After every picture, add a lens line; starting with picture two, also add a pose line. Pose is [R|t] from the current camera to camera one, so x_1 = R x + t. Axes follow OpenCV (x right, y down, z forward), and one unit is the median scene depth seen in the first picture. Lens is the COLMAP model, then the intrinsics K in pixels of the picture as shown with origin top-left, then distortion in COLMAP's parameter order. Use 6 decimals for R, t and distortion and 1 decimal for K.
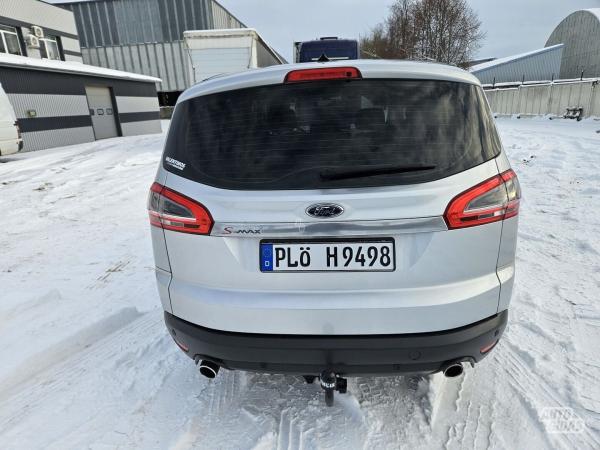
lens RADIAL K [[399.9, 0, 300.6], [0, 399.9, 224.0], [0, 0, 1]] dist [0.050344, -0.027314]
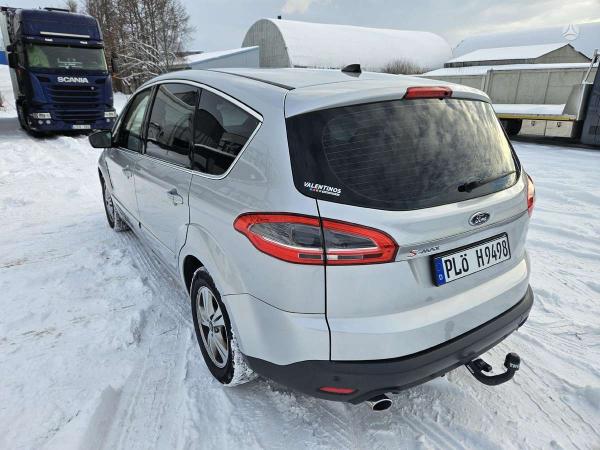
lens RADIAL K [[399.9, 0, 275.6], [0, 399.9, 219.8], [0, 0, 1]] dist [0.050344, -0.027314]
pose [[0.797931, -0.147680, 0.584377, -1.009470], [0.133554, 0.988740, 0.067508, -0.174268], [-0.587766, 0.024179, 0.808669, 0.405957]]
